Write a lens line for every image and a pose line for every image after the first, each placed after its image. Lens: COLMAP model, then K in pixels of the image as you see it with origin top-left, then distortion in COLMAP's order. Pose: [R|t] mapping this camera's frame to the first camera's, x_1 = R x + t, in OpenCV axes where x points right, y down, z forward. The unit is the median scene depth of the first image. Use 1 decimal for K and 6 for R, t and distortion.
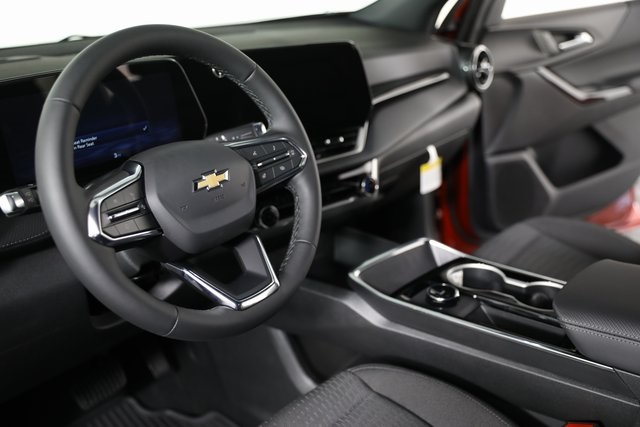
lens RADIAL K [[605.3, 0, 317.0], [0, 605.3, 209.9], [0, 0, 1]] dist [0.023675, 0.000000]
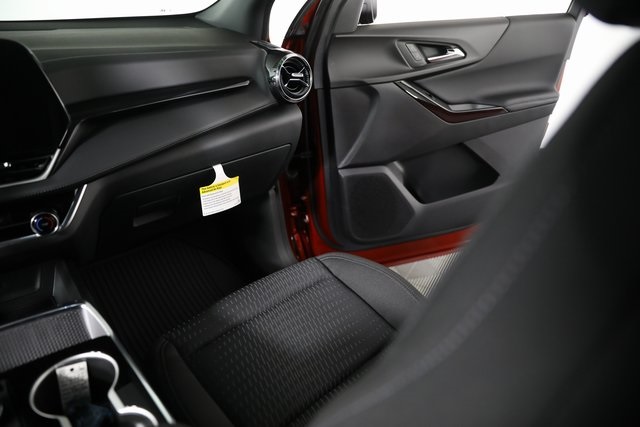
lens RADIAL K [[432.9, 0, 318.5], [0, 432.9, 213.9], [0, 0, 1]] dist [-0.091426, 0.053487]
pose [[0.993348, 0.075428, -0.087007, 0.315366], [-0.066776, 0.992904, 0.098400, -0.084206], [0.093812, -0.091935, 0.991336, 0.305751]]
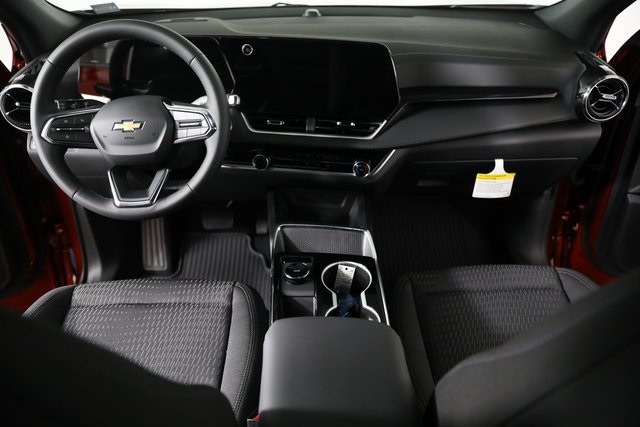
lens RADIAL K [[432.9, 0, 319.2], [0, 432.9, 219.0], [0, 0, 1]] dist [-0.091426, 0.053487]
pose [[0.669285, 0.436150, -0.601524, 0.368441], [-0.282701, 0.898173, 0.336697, -0.135956], [0.687123, -0.055295, 0.724434, 0.209143]]
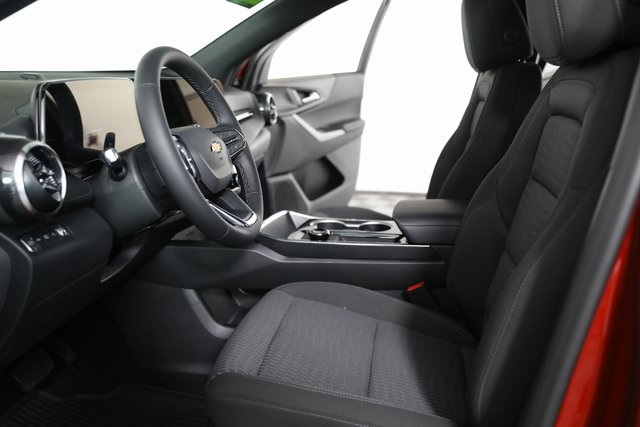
lens RADIAL K [[565.2, 0, 321.4], [0, 565.2, 215.1], [0, 0, 1]] dist [0.020093, 0.003160]
pose [[0.853462, -0.080958, 0.514829, -0.279763], [0.137893, 0.987733, -0.073271, 0.105125], [-0.502582, 0.133525, 0.854156, -0.129885]]
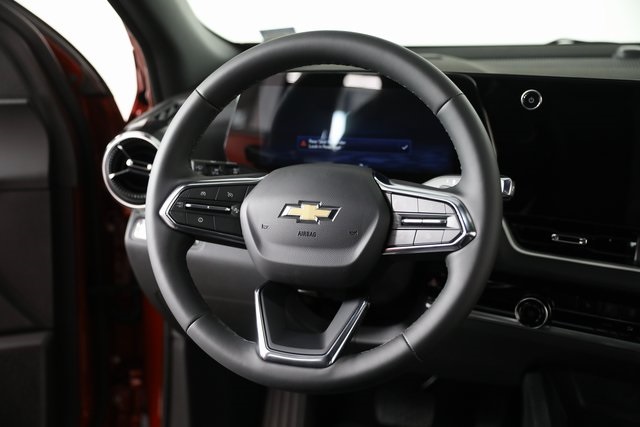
lens RADIAL K [[700.3, 0, 317.3], [0, 700.3, 216.6], [0, 0, 1]] dist [0.021894, 0.000000]
pose [[0.396299, 0.308589, -0.864708, 0.273087], [-0.323028, 0.928469, 0.183298, -0.090385], [0.859418, 0.206685, 0.467634, 0.217627]]
